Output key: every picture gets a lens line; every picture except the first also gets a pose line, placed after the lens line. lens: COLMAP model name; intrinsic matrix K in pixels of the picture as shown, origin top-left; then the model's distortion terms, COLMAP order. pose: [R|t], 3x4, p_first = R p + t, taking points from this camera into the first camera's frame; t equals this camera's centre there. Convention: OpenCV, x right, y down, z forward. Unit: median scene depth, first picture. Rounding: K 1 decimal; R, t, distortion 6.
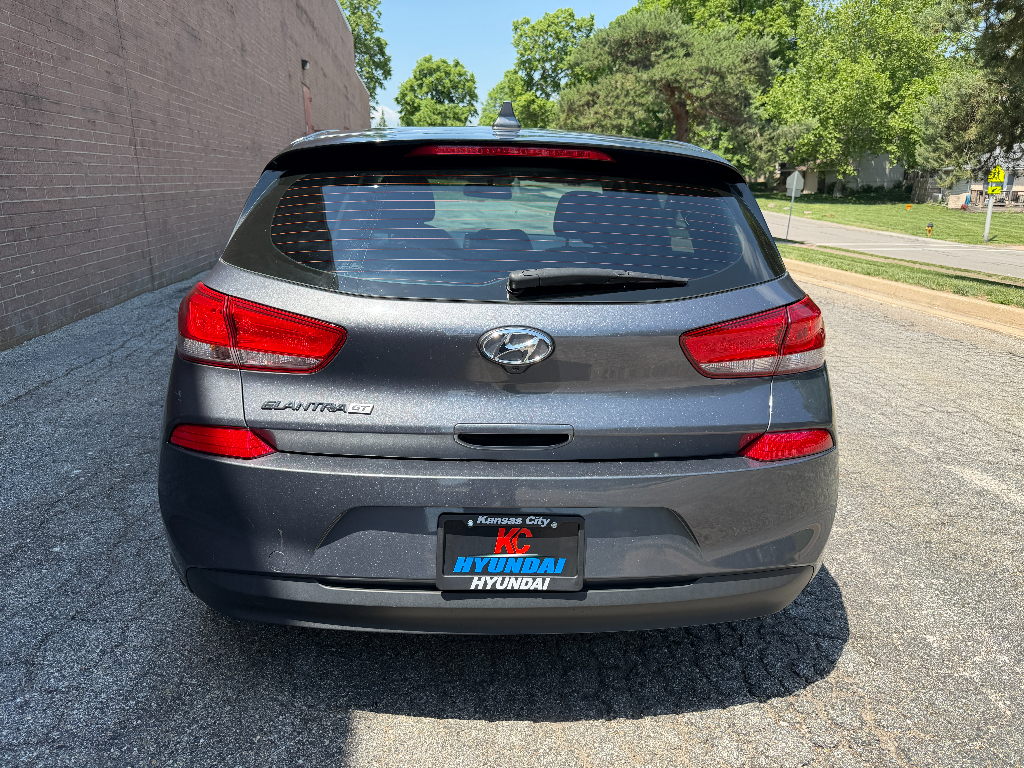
lens RADIAL K [[739.3, 0, 519.7], [0, 739.3, 385.3], [0, 0, 1]] dist [-0.004292, -0.018343]
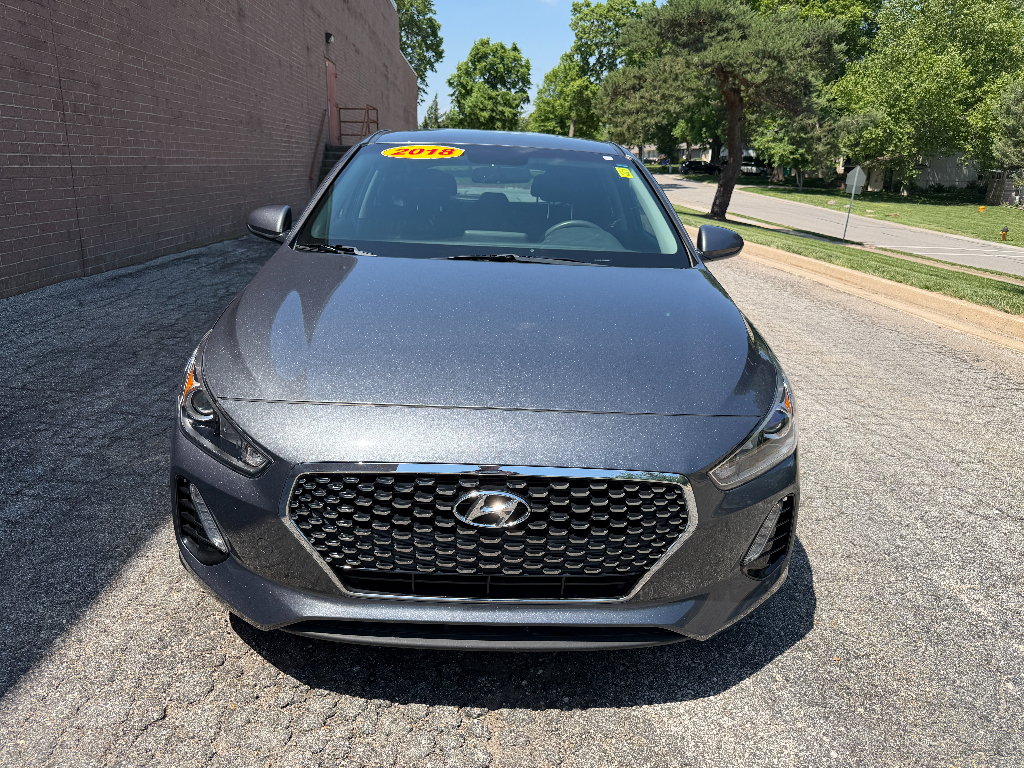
lens RADIAL K [[730.0, 0, 520.5], [0, 730.0, 380.3], [0, 0, 1]] dist [-0.002379, -0.024090]
pose [[0.996313, 0.048944, -0.070456, 0.032390], [-0.048113, 0.998751, 0.013437, -0.014778], [0.071026, -0.009998, 0.997424, 0.060530]]
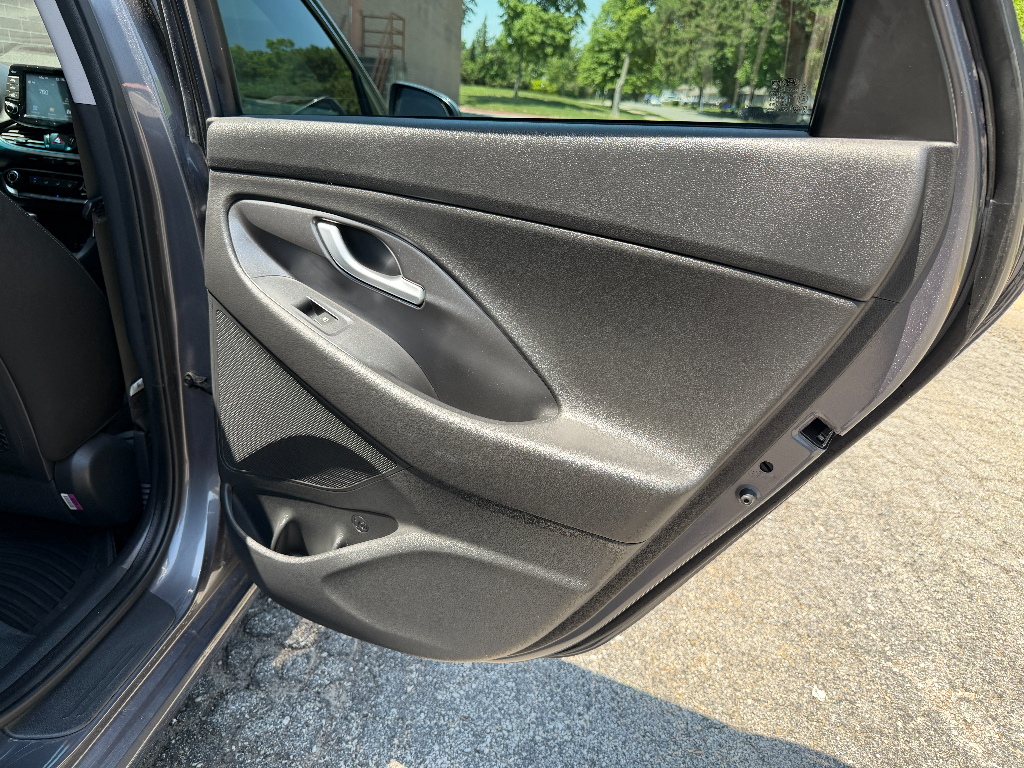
lens RADIAL K [[730.0, 0, 535.1], [0, 730.0, 393.1], [0, 0, 1]] dist [-0.002379, -0.024090]
pose [[0.986614, 0.132565, -0.094974, 0.054245], [-0.122043, 0.986505, 0.109150, -0.017320], [0.108162, -0.096098, 0.989478, 0.100310]]
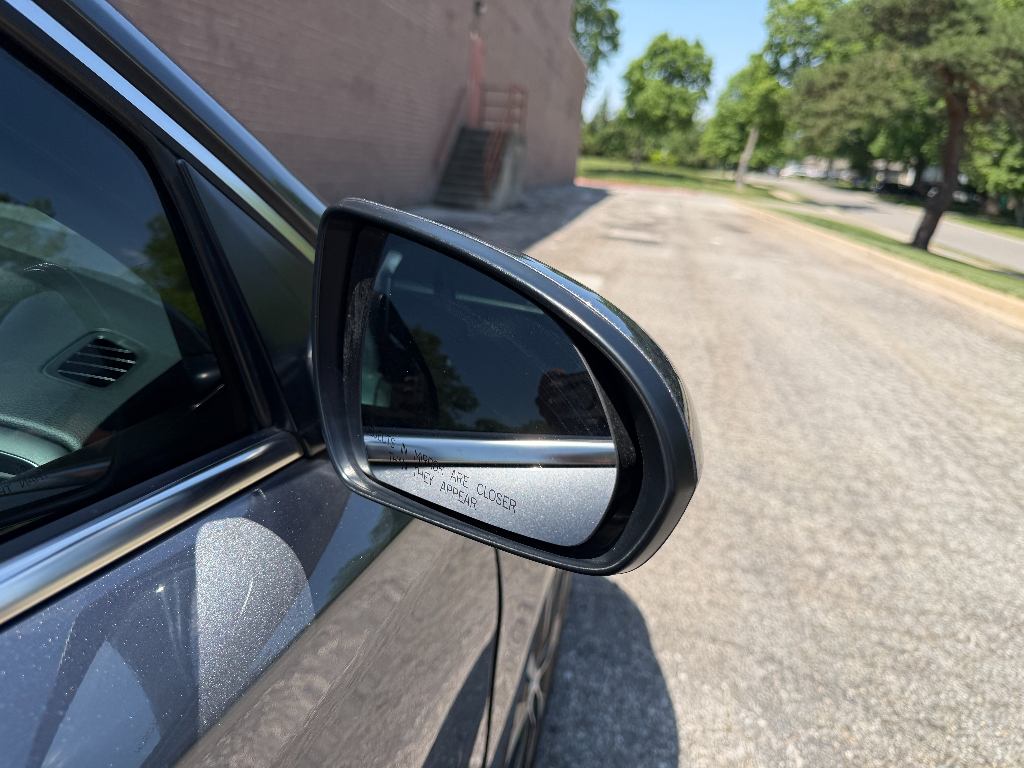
lens RADIAL K [[730.0, 0, 519.2], [0, 730.0, 380.2], [0, 0, 1]] dist [-0.002379, -0.024090]
pose [[0.947600, 0.176621, -0.266194, 0.037848], [-0.174439, 0.984147, 0.032015, -0.037751], [0.267628, 0.016097, 0.963388, 0.165718]]
